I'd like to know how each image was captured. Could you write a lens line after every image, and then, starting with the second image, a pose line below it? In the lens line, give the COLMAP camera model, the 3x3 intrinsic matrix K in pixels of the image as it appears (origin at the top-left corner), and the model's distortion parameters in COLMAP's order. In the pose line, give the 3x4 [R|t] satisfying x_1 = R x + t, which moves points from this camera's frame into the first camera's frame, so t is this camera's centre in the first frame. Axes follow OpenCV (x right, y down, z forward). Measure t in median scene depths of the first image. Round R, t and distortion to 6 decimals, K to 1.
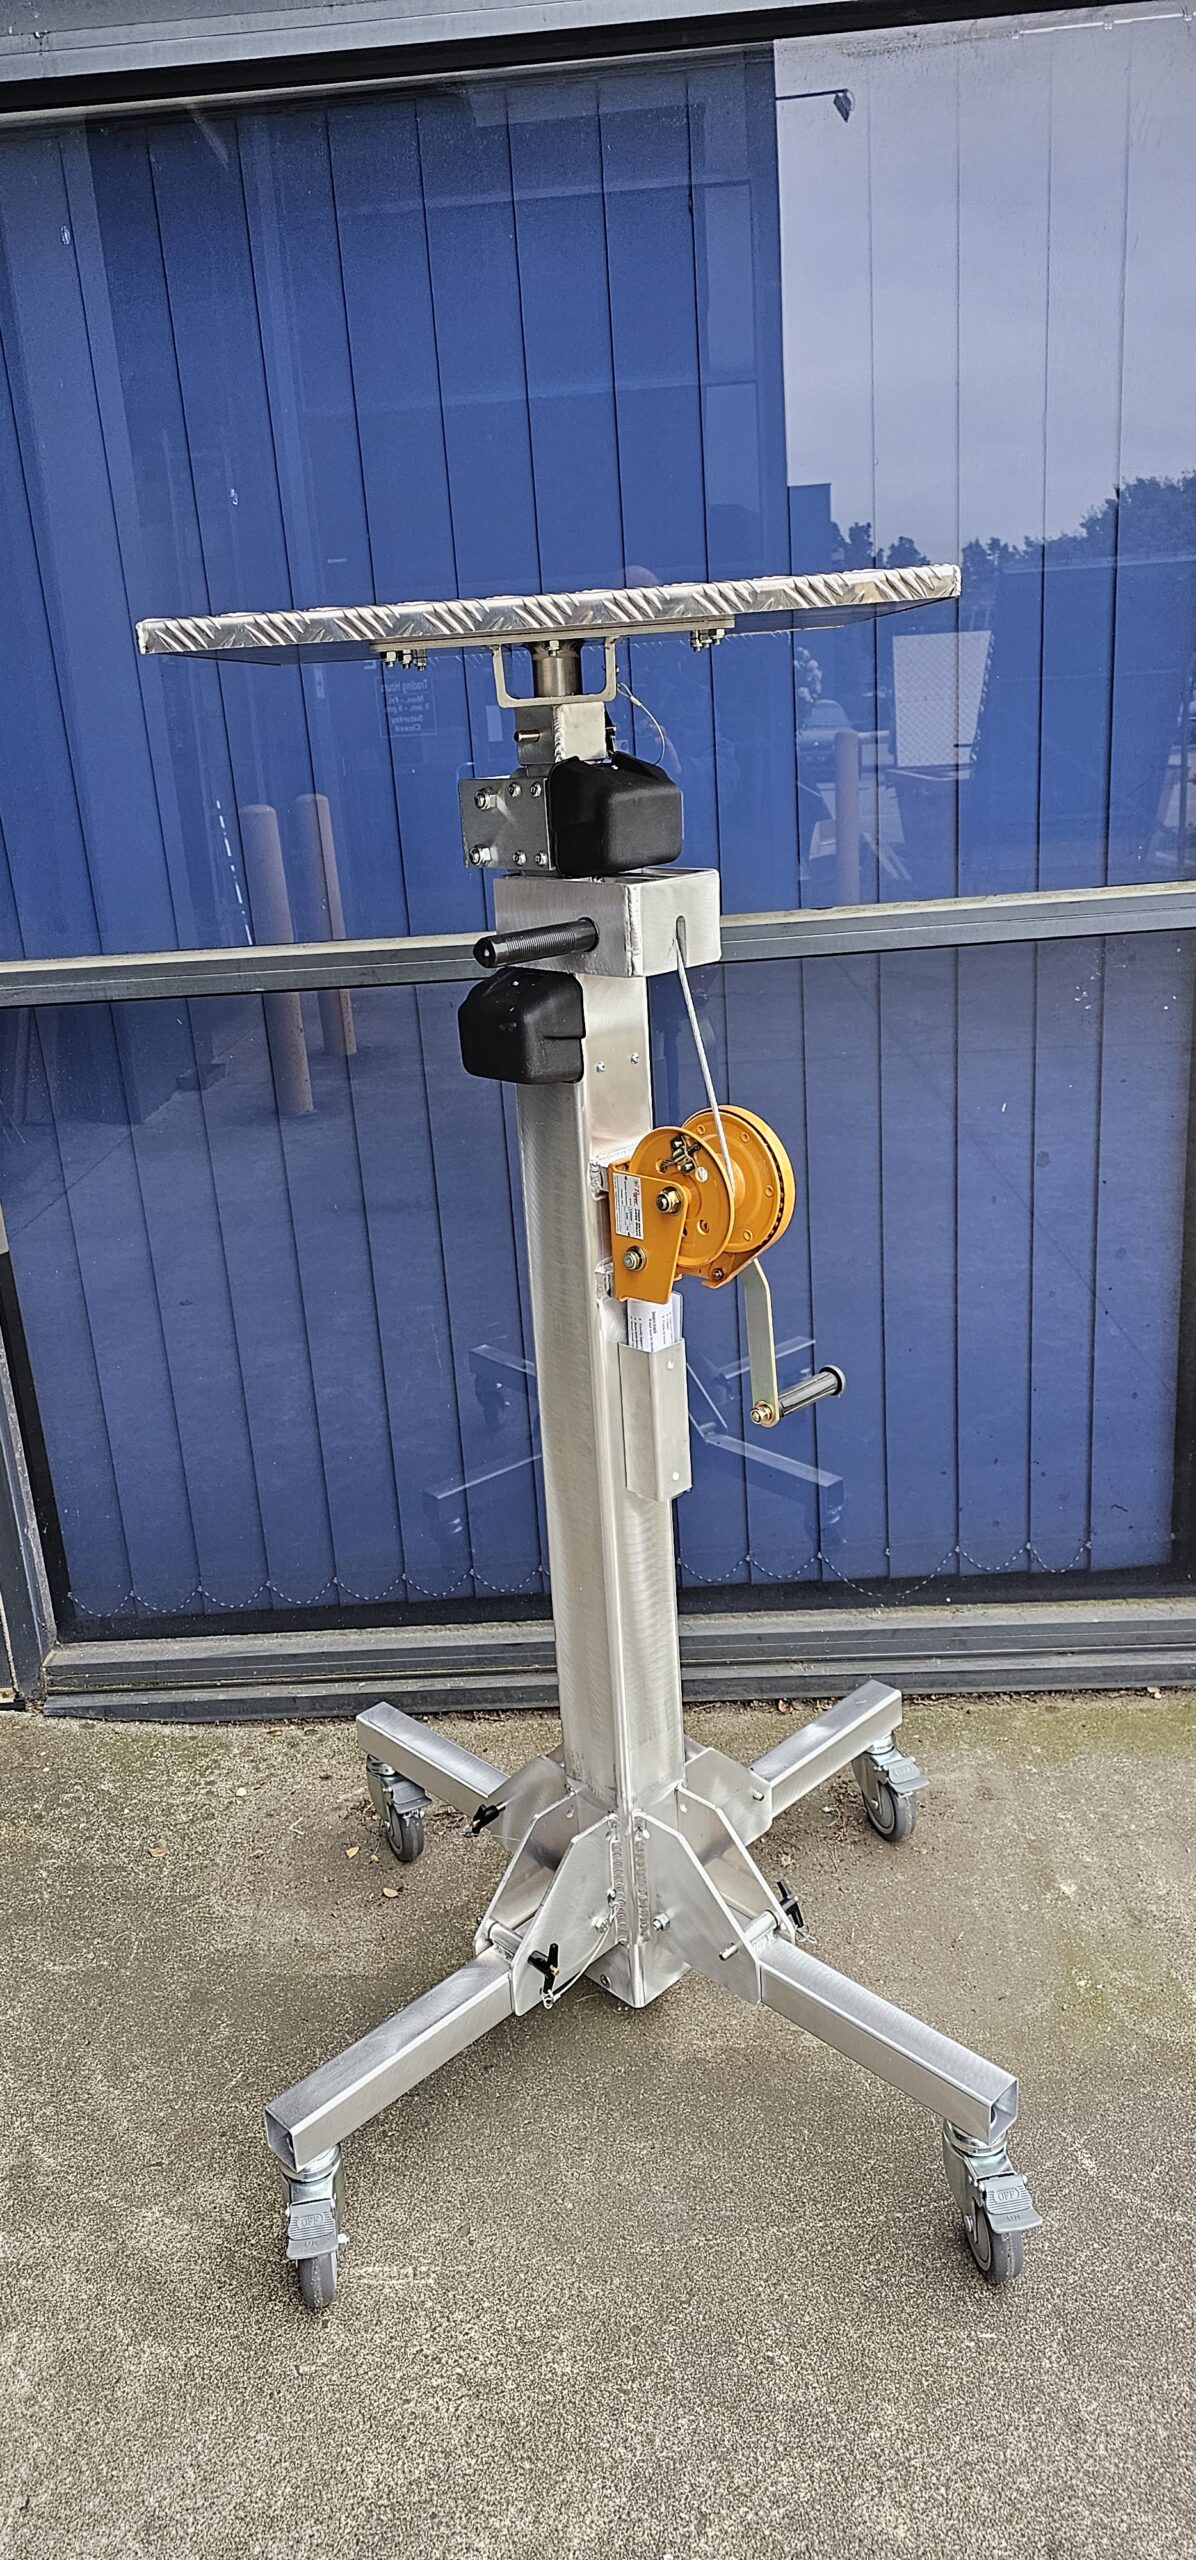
lens RADIAL K [[1700.5, 0, 583.9], [0, 1700.5, 1235.0], [0, 0, 1]] dist [0.018681, -0.002579]
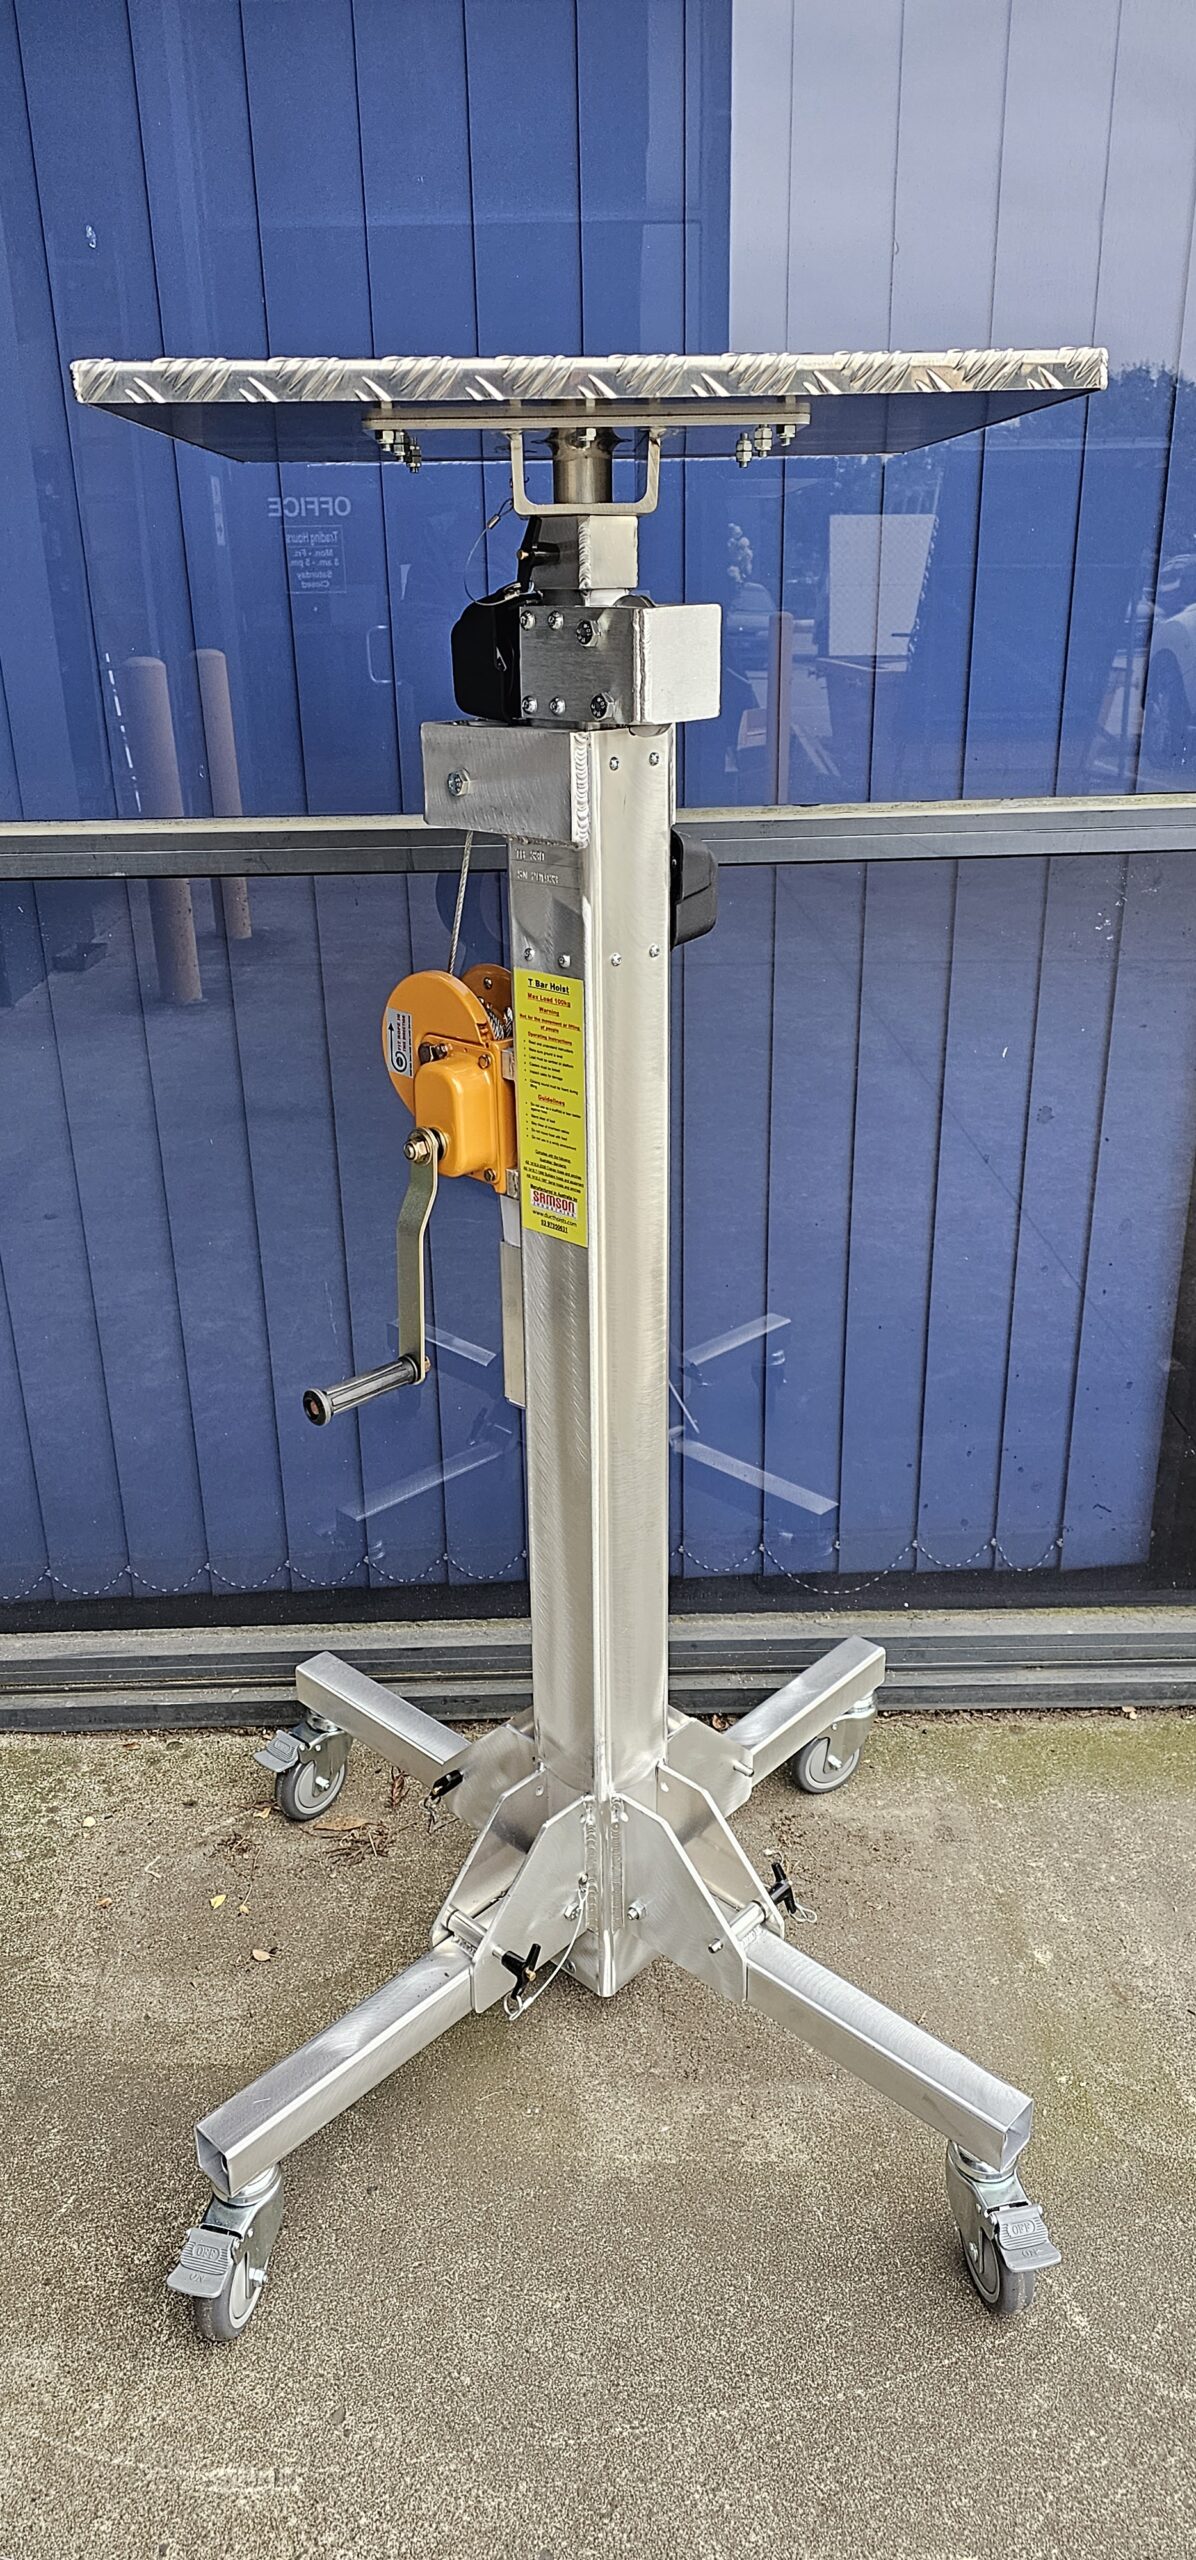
lens RADIAL K [[1700.5, 0, 595.4], [0, 1700.5, 1256.9], [0, 0, 1]] dist [0.018681, -0.002579]
pose [[0.997354, 0.028179, 0.067012, -0.012016], [-0.033212, 0.996614, 0.075220, -0.028252], [-0.064665, -0.077247, 0.994913, 0.145614]]
